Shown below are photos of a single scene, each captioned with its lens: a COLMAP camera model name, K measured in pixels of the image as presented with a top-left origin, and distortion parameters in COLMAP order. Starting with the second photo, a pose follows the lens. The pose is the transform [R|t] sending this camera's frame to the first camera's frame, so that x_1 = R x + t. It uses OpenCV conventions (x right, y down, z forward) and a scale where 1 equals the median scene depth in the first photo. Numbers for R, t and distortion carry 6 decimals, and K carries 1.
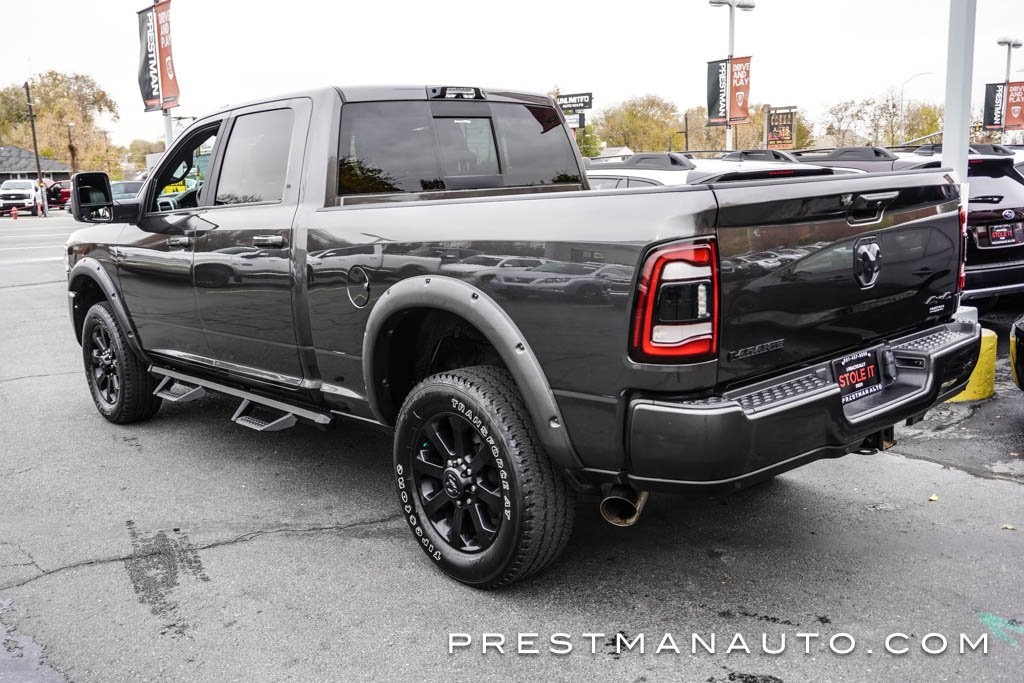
lens RADIAL K [[957.6, 0, 510.8], [0, 957.6, 339.9], [0, 0, 1]] dist [-0.005621, 0.000000]
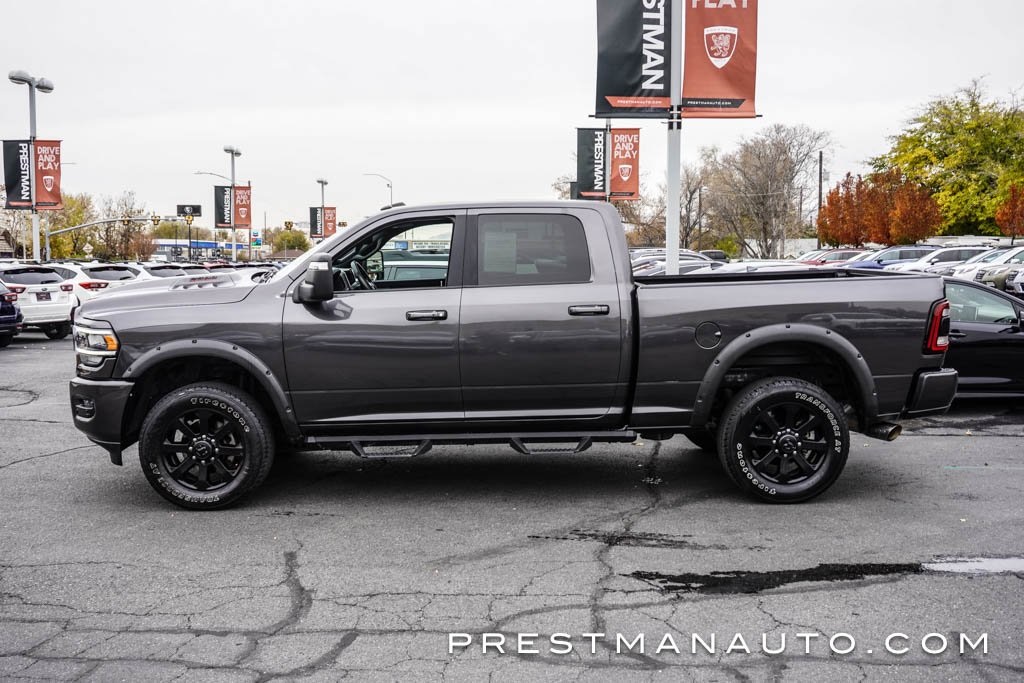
lens RADIAL K [[1018.8, 0, 511.1], [0, 1018.8, 341.5], [0, 0, 1]] dist [0.016157, 0.000000]
pose [[0.634635, -0.034017, 0.772063, -1.573327], [0.108926, 0.992995, -0.045786, -0.003518], [-0.765097, 0.113155, 0.633895, 0.168995]]
